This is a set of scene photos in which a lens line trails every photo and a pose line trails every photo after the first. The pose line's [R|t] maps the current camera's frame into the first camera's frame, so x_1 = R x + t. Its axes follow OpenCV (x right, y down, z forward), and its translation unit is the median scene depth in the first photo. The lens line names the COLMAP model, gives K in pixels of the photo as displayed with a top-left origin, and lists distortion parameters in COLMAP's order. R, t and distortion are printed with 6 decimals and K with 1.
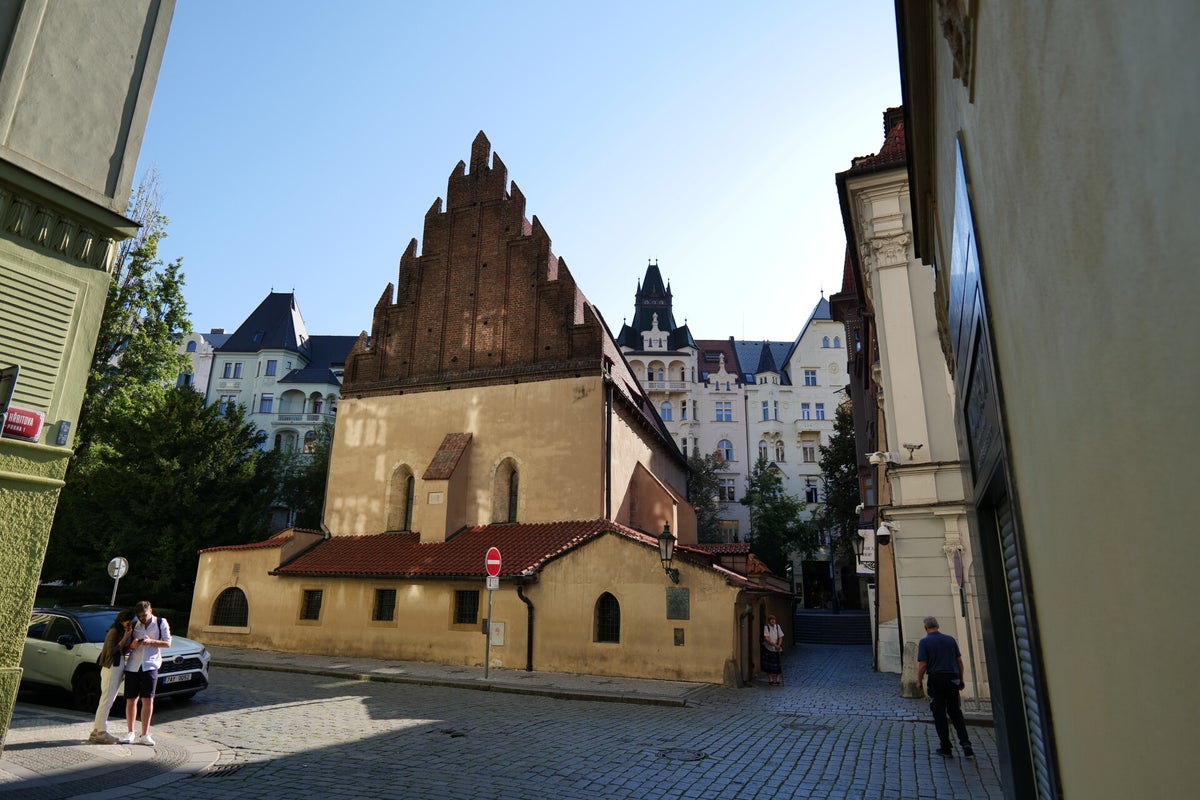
lens RADIAL K [[702.7, 0, 600.0], [0, 702.7, 400.0], [0, 0, 1]] dist [-0.024067, -0.000380]
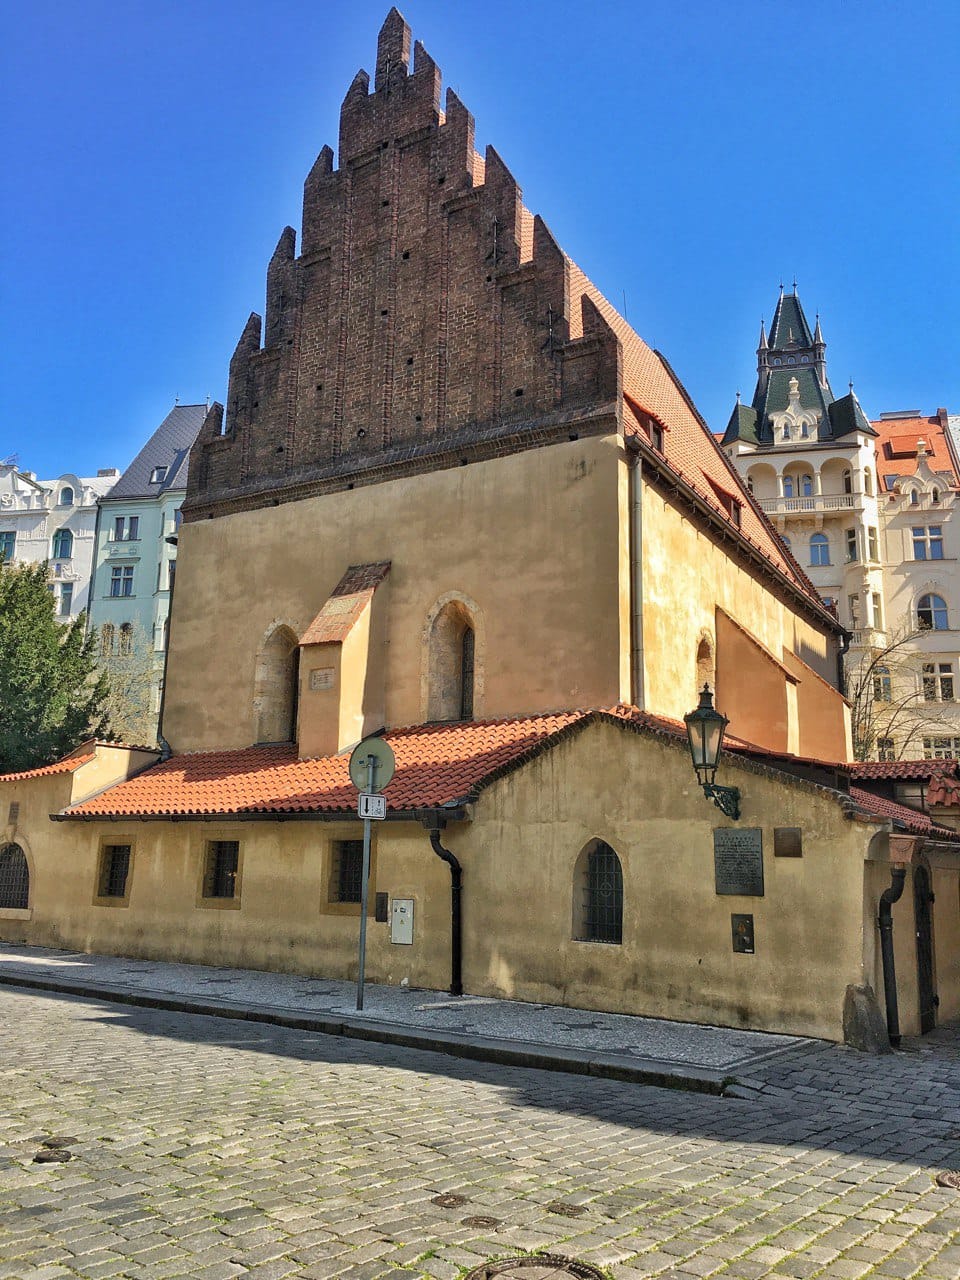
lens RADIAL K [[1091.0, 0, 480.0], [0, 1091.0, 640.0], [0, 0, 1]] dist [0.048372, -0.005567]
pose [[0.971633, -0.043848, -0.232392, 0.084027], [0.058068, 0.996813, 0.054703, 0.067540], [0.229253, -0.066646, 0.971083, 0.190825]]
